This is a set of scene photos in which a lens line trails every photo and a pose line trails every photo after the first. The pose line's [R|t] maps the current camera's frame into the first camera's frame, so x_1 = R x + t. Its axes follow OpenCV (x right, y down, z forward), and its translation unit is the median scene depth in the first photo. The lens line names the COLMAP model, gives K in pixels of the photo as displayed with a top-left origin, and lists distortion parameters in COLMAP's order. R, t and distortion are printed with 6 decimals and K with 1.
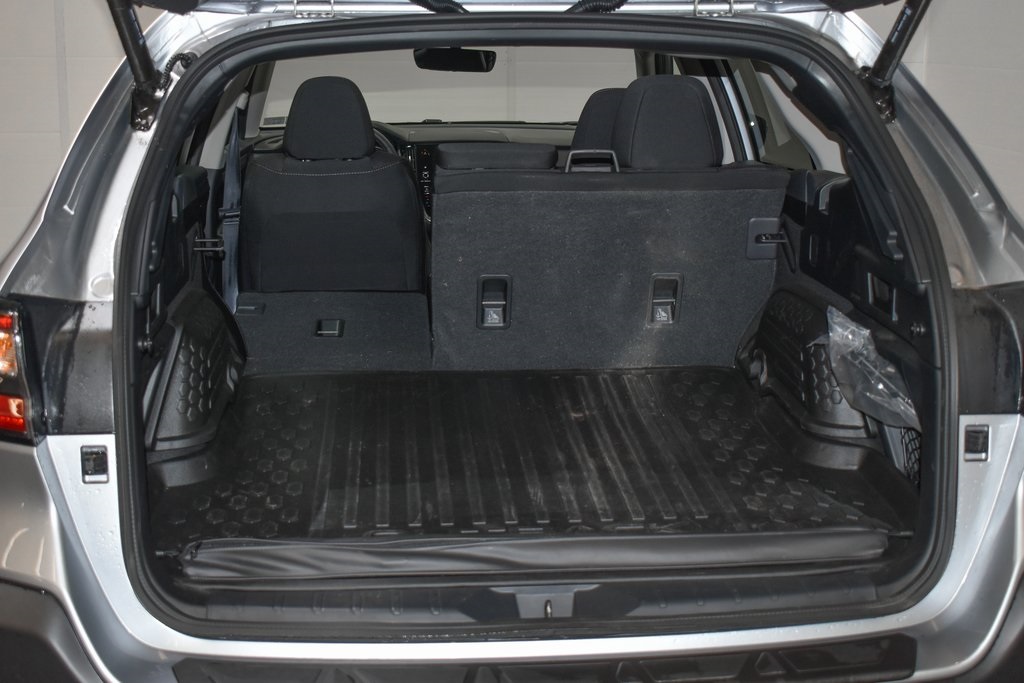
lens RADIAL K [[1417.8, 0, 511.2], [0, 1417.8, 338.7], [0, 0, 1]] dist [-0.000789, 0.000000]
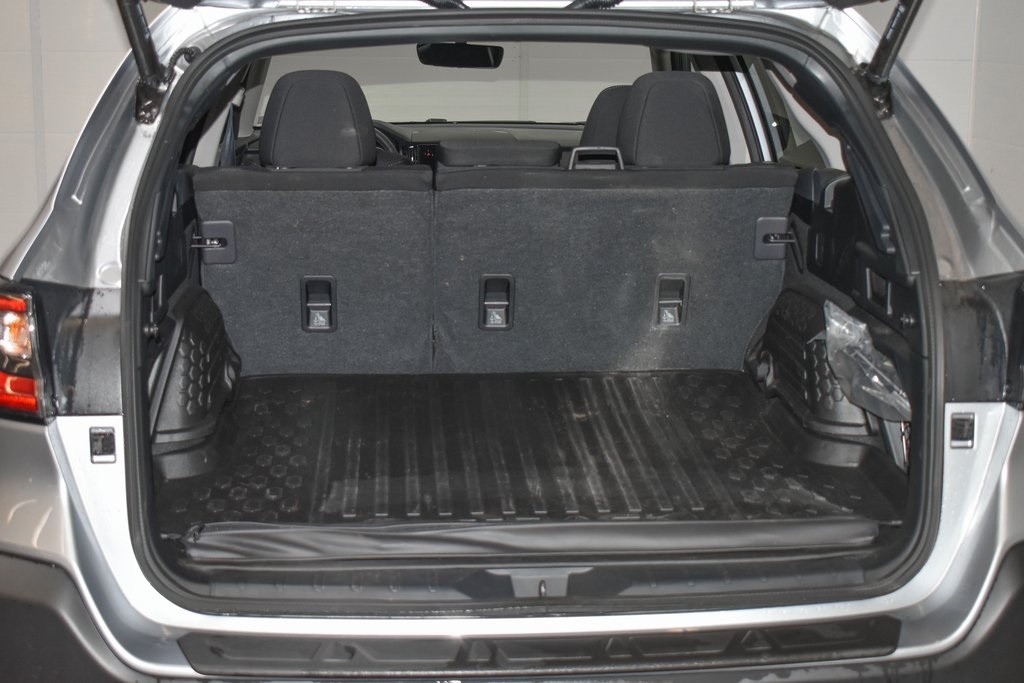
lens RADIAL K [[1549.9, 0, 512.9], [0, 1549.9, 343.4], [0, 0, 1]] dist [0.009248, 0.000000]
pose [[0.999967, 0.004607, -0.006755, 0.009534], [-0.004680, 0.999930, -0.010858, 0.020601], [0.006705, 0.010889, 0.999918, -0.102183]]
